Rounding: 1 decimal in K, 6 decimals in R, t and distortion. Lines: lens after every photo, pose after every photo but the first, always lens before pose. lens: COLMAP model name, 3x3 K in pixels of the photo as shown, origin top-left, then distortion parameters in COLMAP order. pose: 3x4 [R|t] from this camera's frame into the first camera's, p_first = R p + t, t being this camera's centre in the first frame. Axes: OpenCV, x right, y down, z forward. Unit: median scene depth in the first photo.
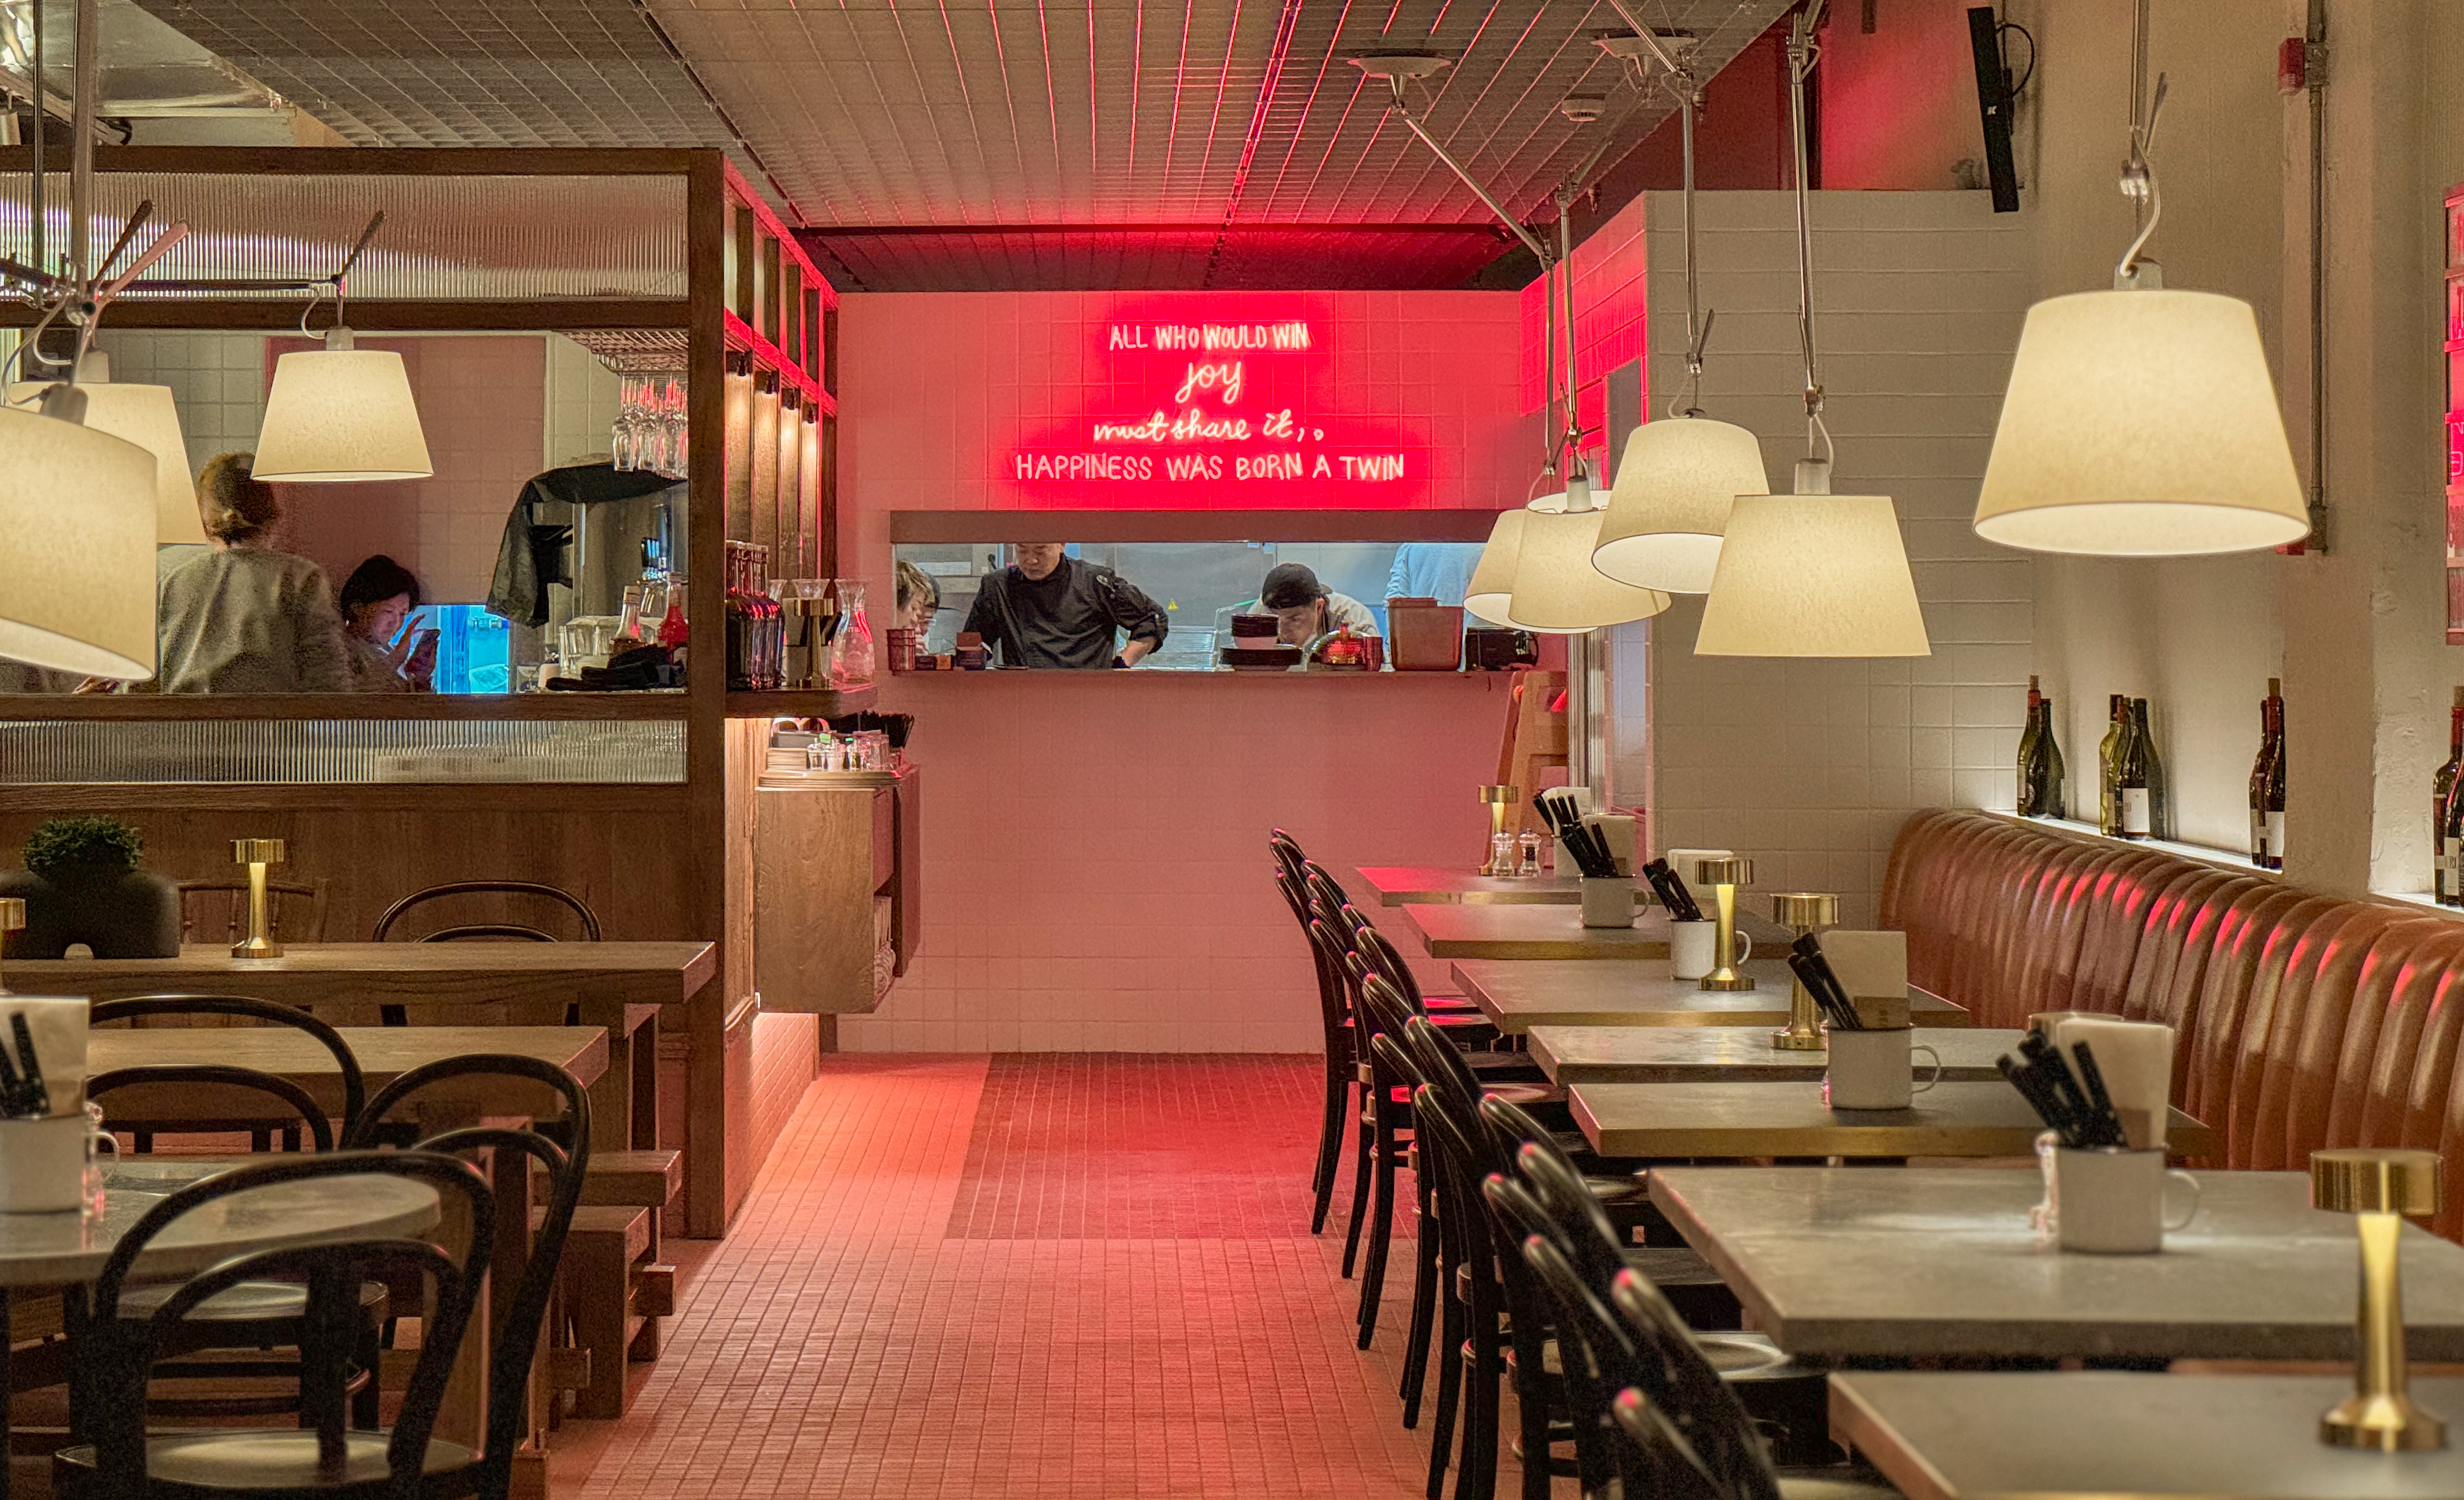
lens RADIAL K [[5908.9, 0, 1232.0], [0, 5908.9, 750.0], [0, 0, 1]] dist [-0.266427, 6.919701]
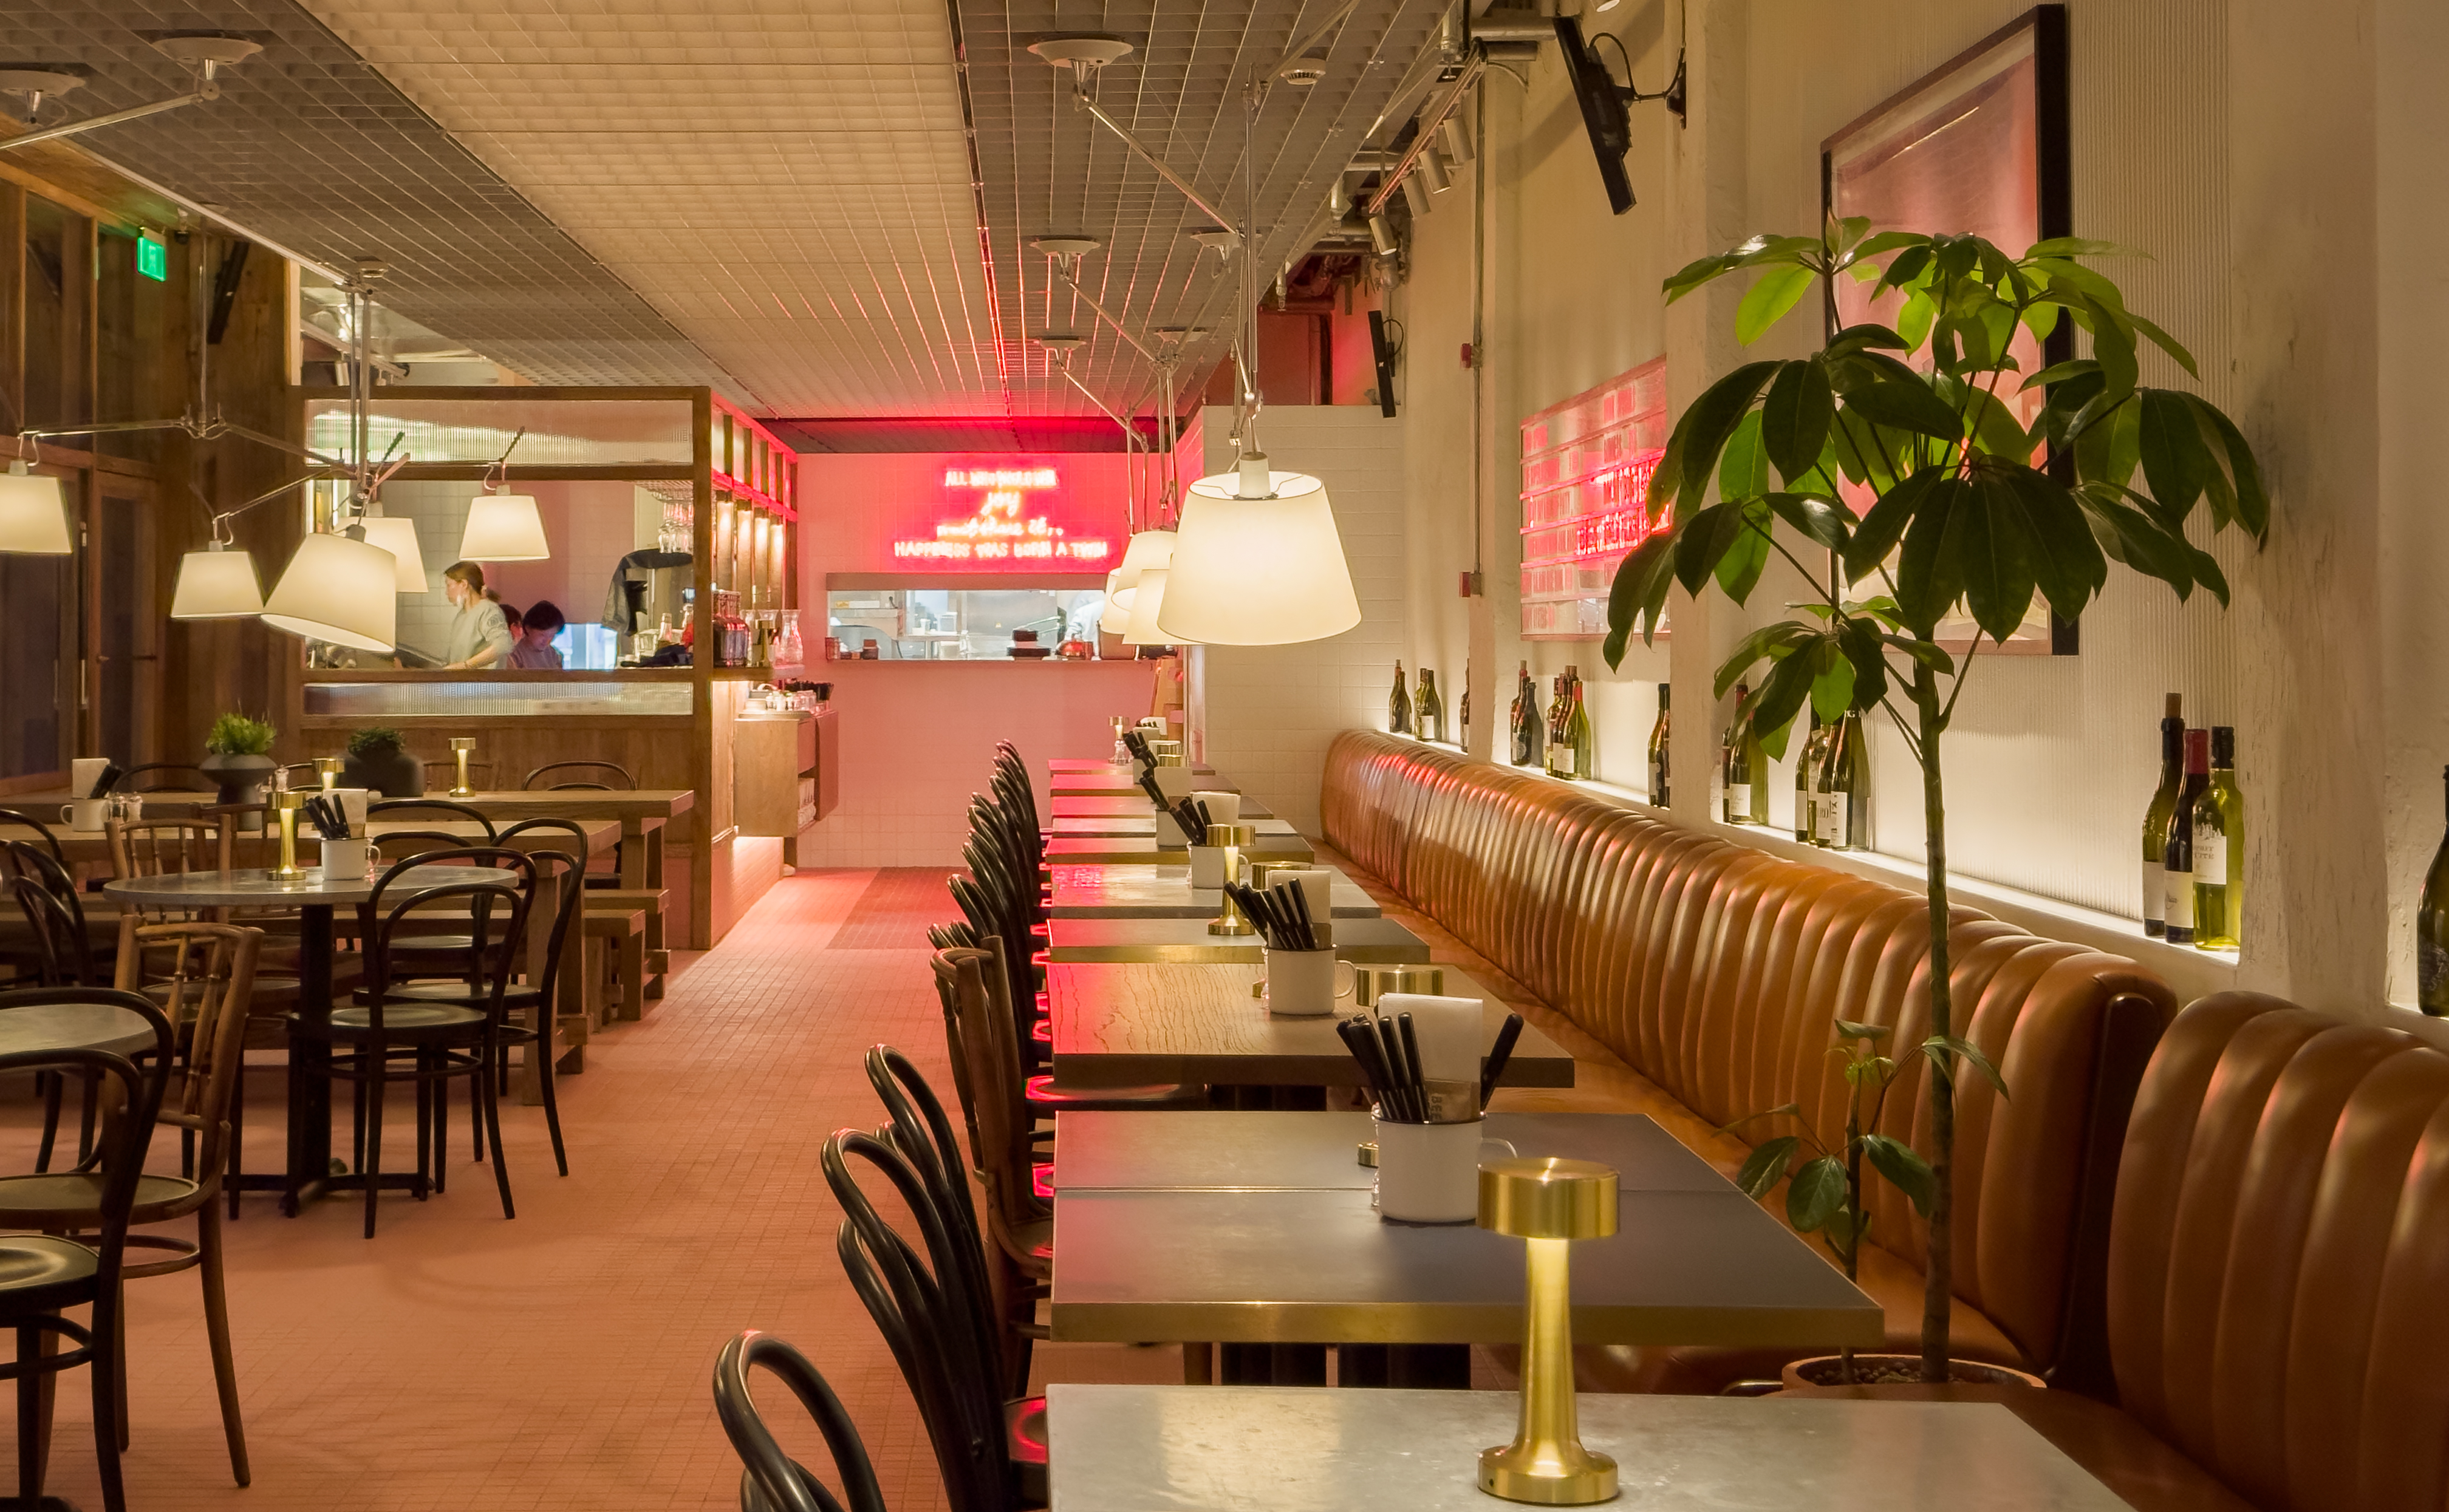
lens RADIAL K [[3775.6, 0, 1224.5], [0, 3775.6, 756.0], [0, 0, 1]] dist [-0.002117, 0.015641]
pose [[0.999757, -0.000370, 0.022036, 0.050890], [0.000175, 0.999961, 0.008873, 0.007649], [-0.022038, -0.008867, 0.999718, -0.225104]]
